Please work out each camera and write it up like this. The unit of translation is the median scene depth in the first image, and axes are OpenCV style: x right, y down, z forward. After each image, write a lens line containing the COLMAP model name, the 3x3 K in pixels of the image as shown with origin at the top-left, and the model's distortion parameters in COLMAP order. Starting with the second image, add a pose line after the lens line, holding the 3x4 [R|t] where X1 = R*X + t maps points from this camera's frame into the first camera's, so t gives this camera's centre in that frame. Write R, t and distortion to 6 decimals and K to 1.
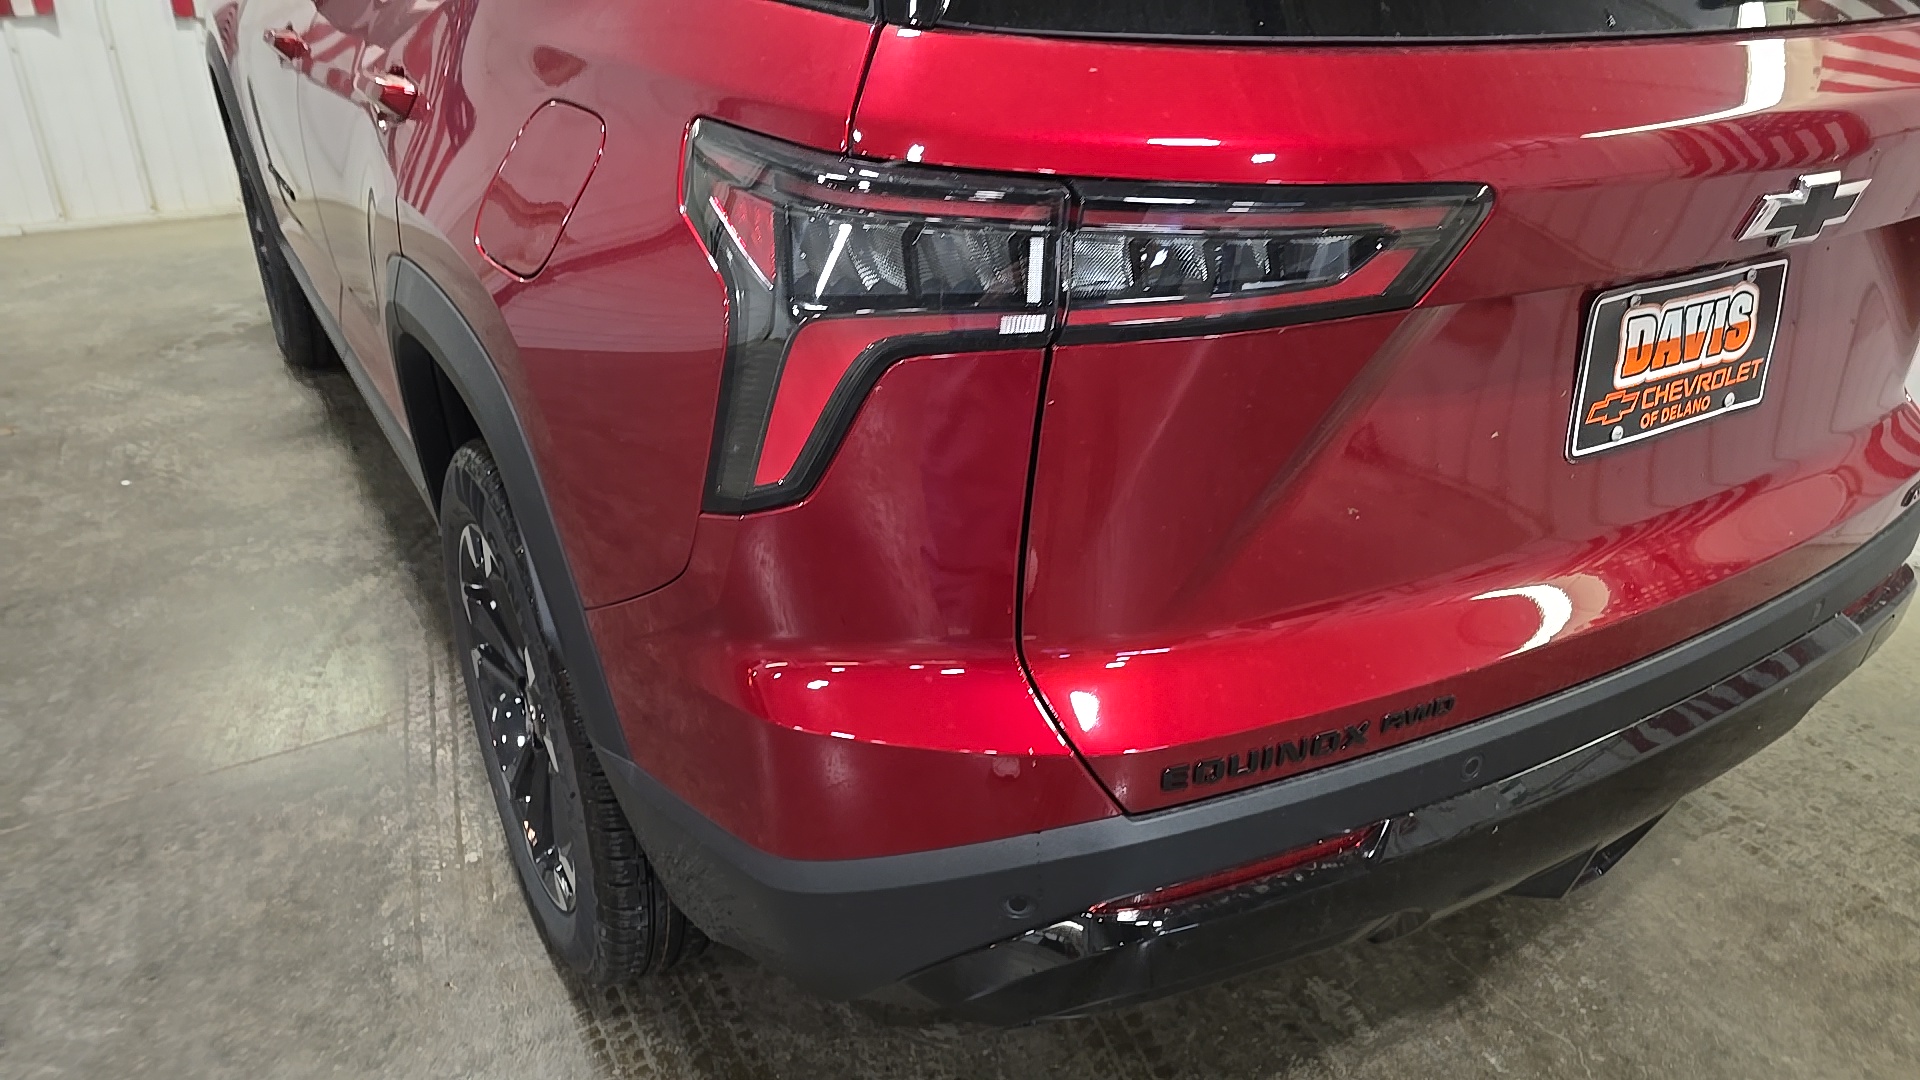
lens RADIAL K [[1304.1, 0, 960.0], [0, 1304.1, 540.0], [0, 0, 1]] dist [0.043805, -0.039442]
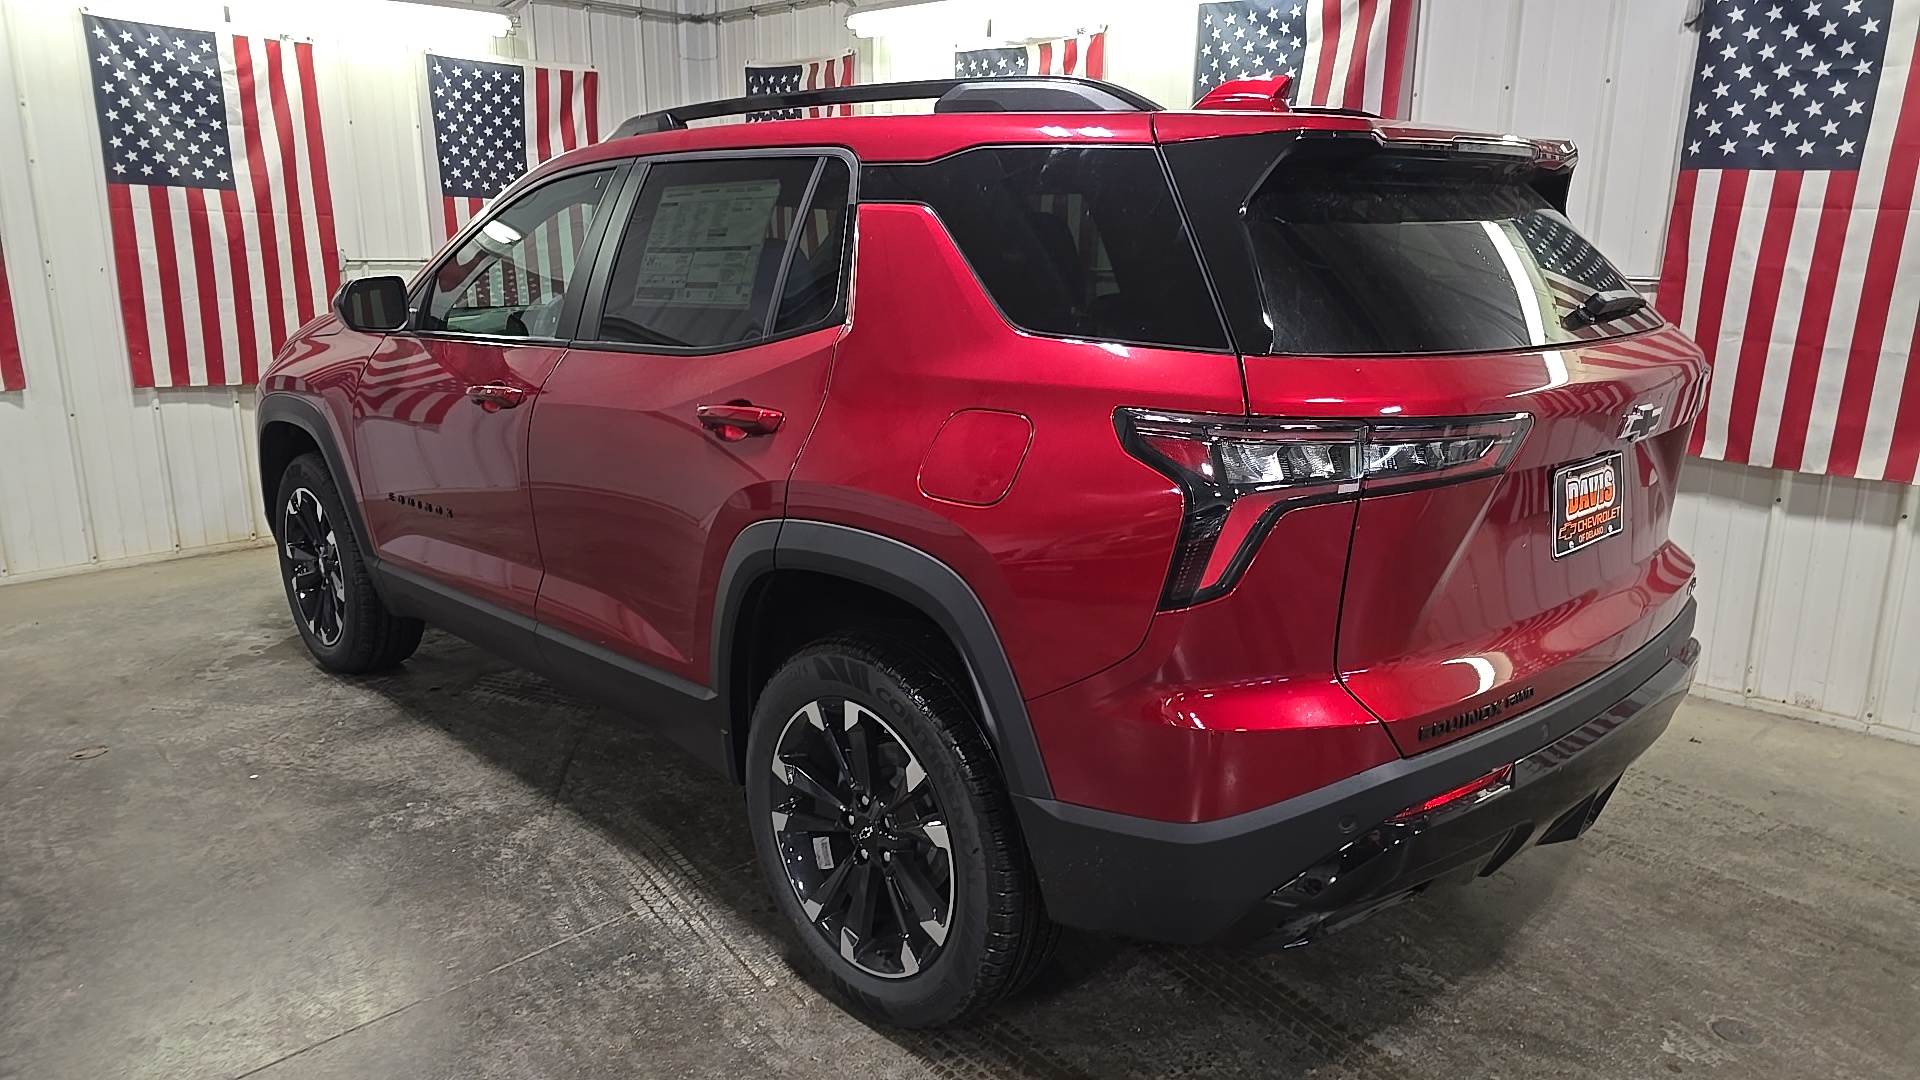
lens RADIAL K [[1304.1, 0, 960.0], [0, 1304.1, 540.0], [0, 0, 1]] dist [0.043805, -0.039442]
pose [[0.973375, -0.072414, 0.217480, -0.508958], [0.121221, 0.967876, -0.220277, 0.148131], [-0.194542, 0.240775, 0.950884, -0.410393]]
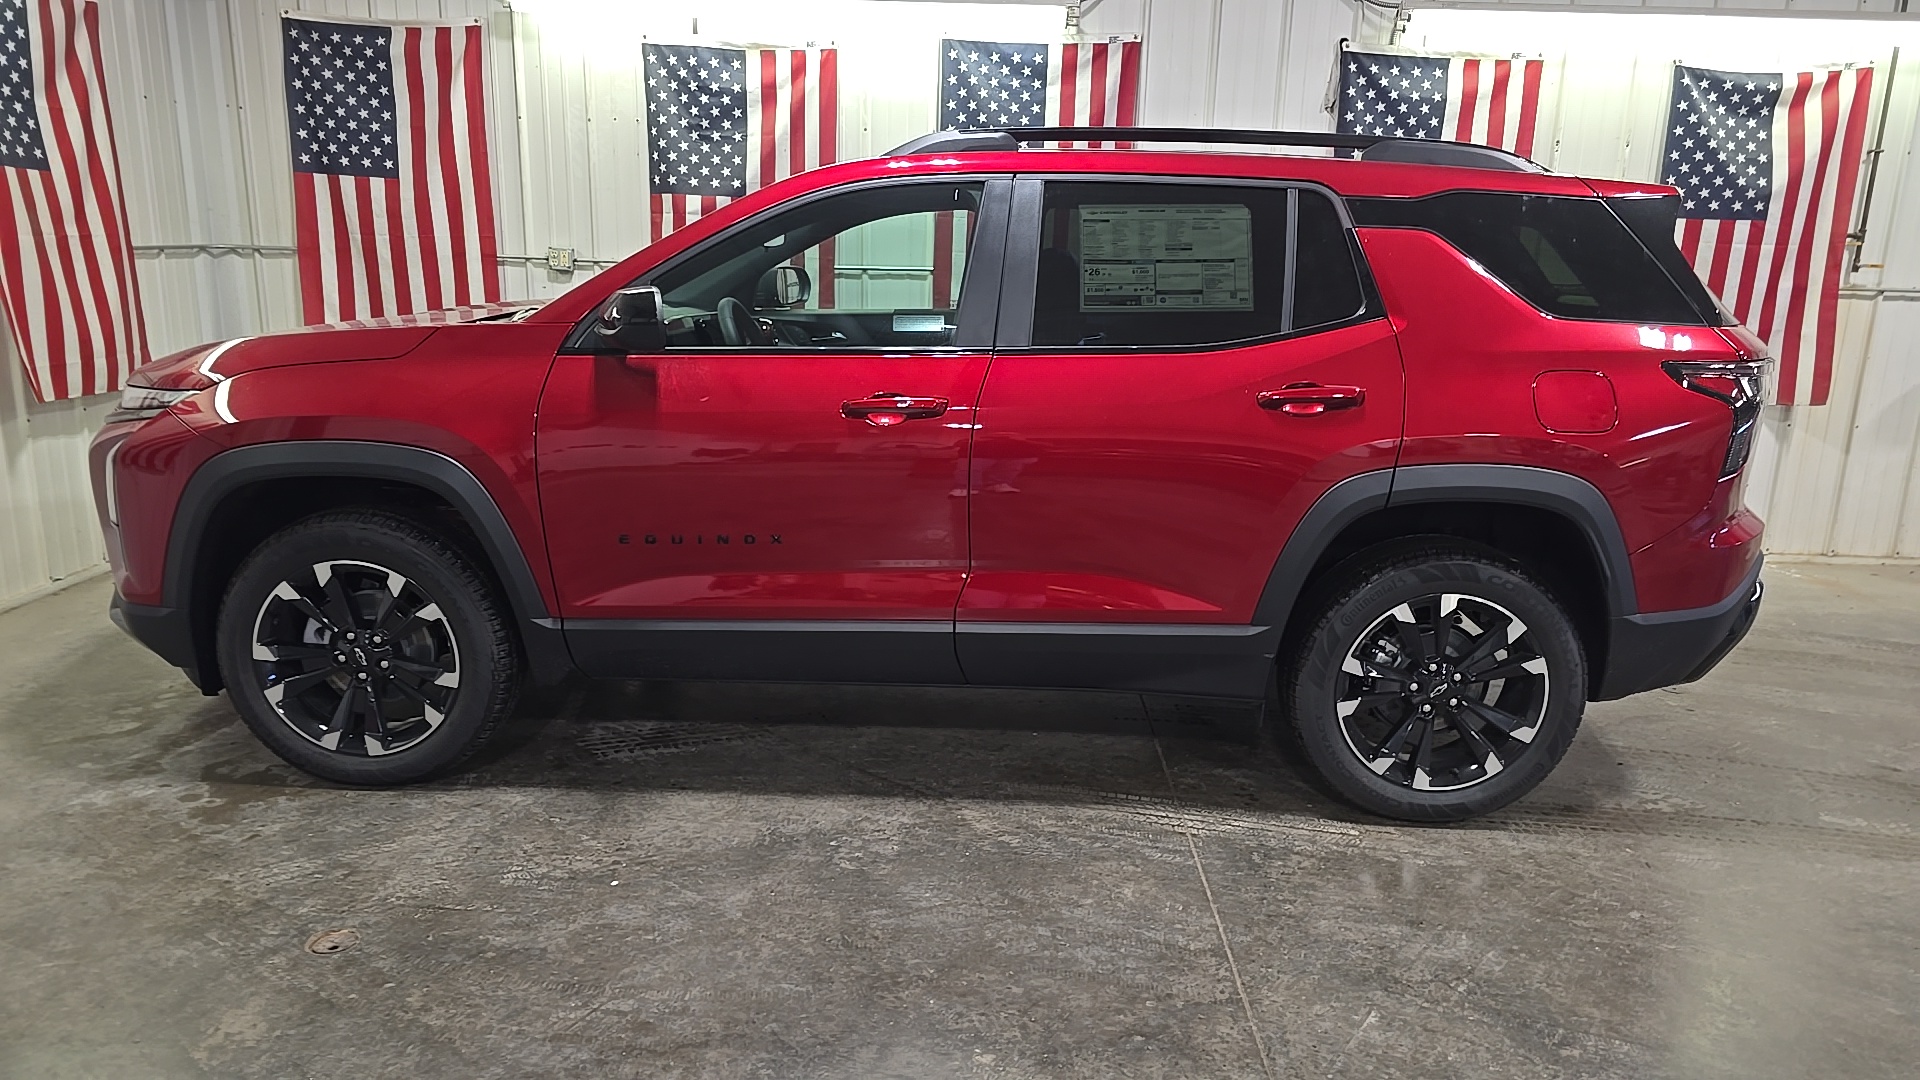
lens RADIAL K [[1274.8, 0, 960.0], [0, 1274.8, 540.0], [0, 0, 1]] dist [0.026883, 0.000751]
pose [[0.558544, -0.211630, 0.802023, -2.136971], [0.373334, 0.927572, -0.015238, -0.296206], [-0.740710, 0.307933, 0.597098, 0.332881]]
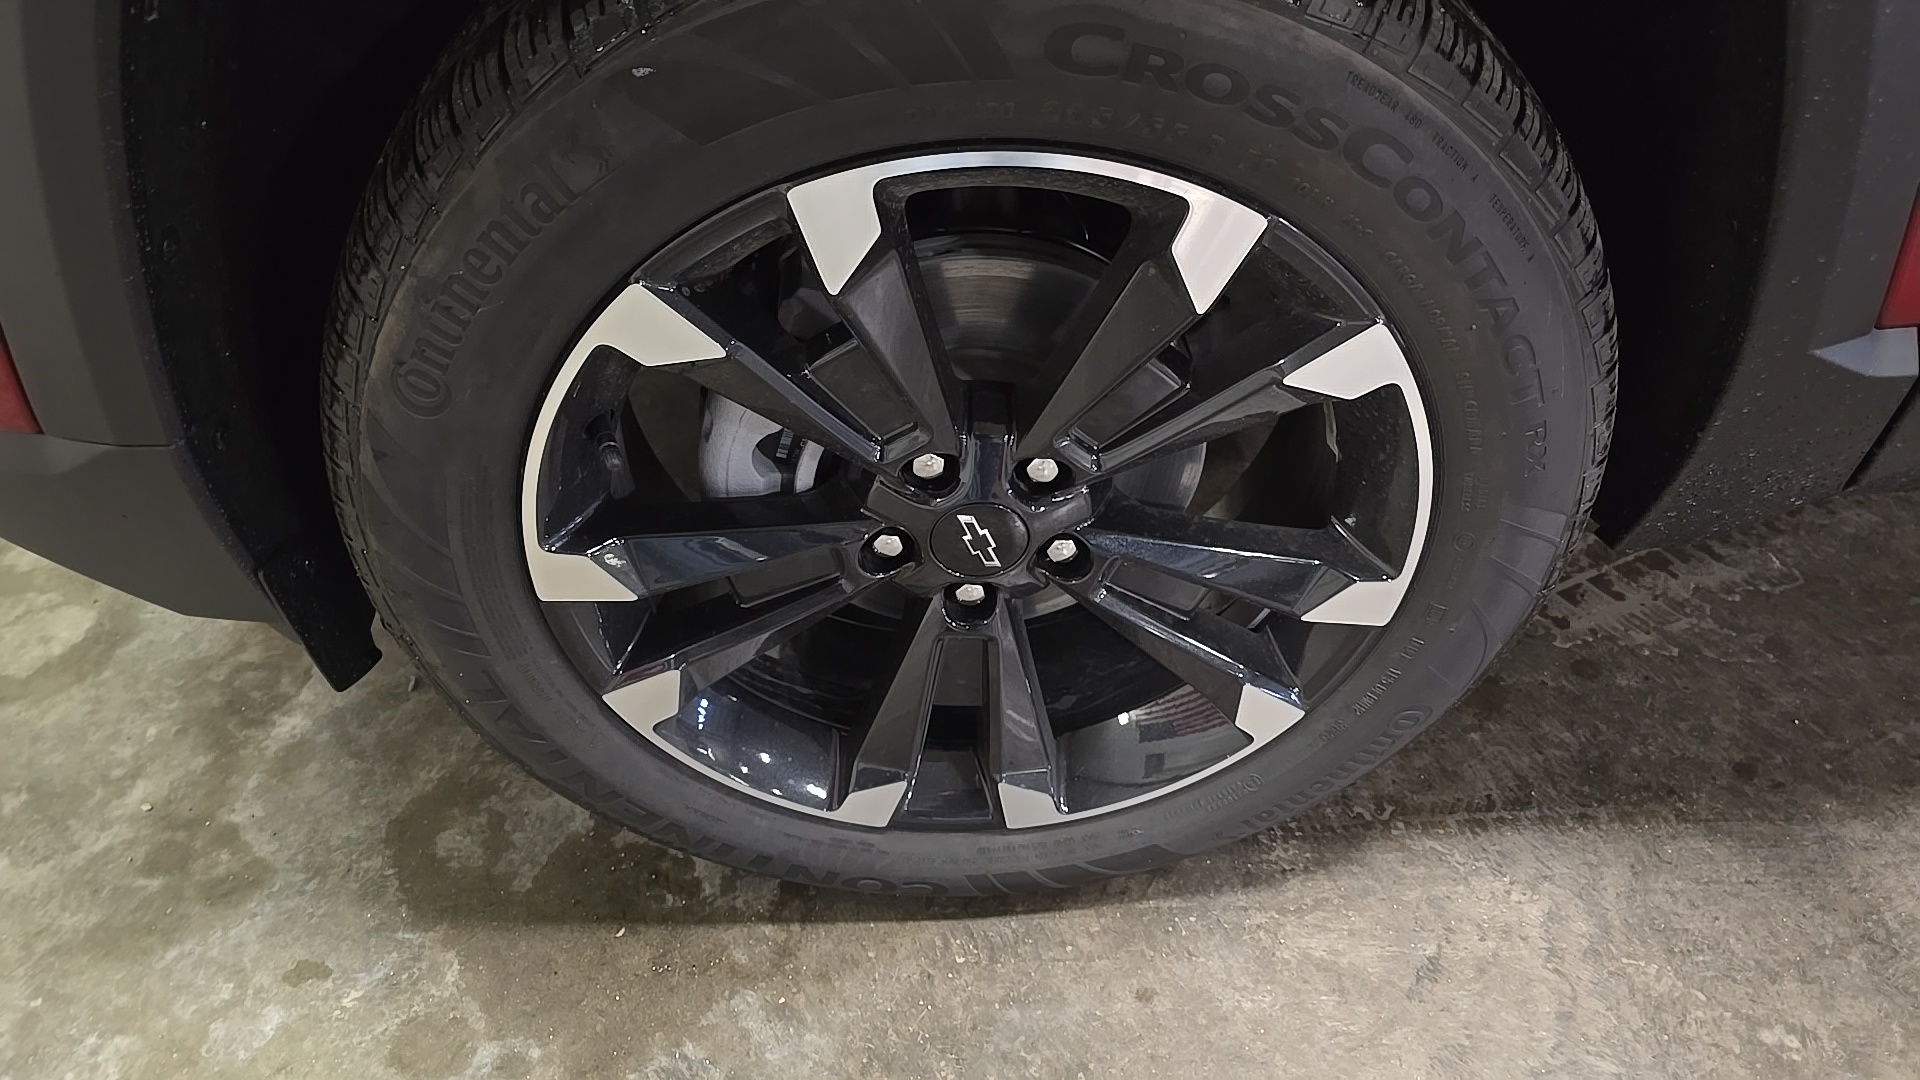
lens RADIAL K [[1304.1, 0, 960.0], [0, 1304.1, 540.0], [0, 0, 1]] dist [0.043805, -0.039442]
pose [[0.484863, -0.622453, 0.614378, -1.421569], [0.436307, 0.780970, 0.446904, -0.708131], [-0.757987, 0.051370, 0.650244, 1.903455]]
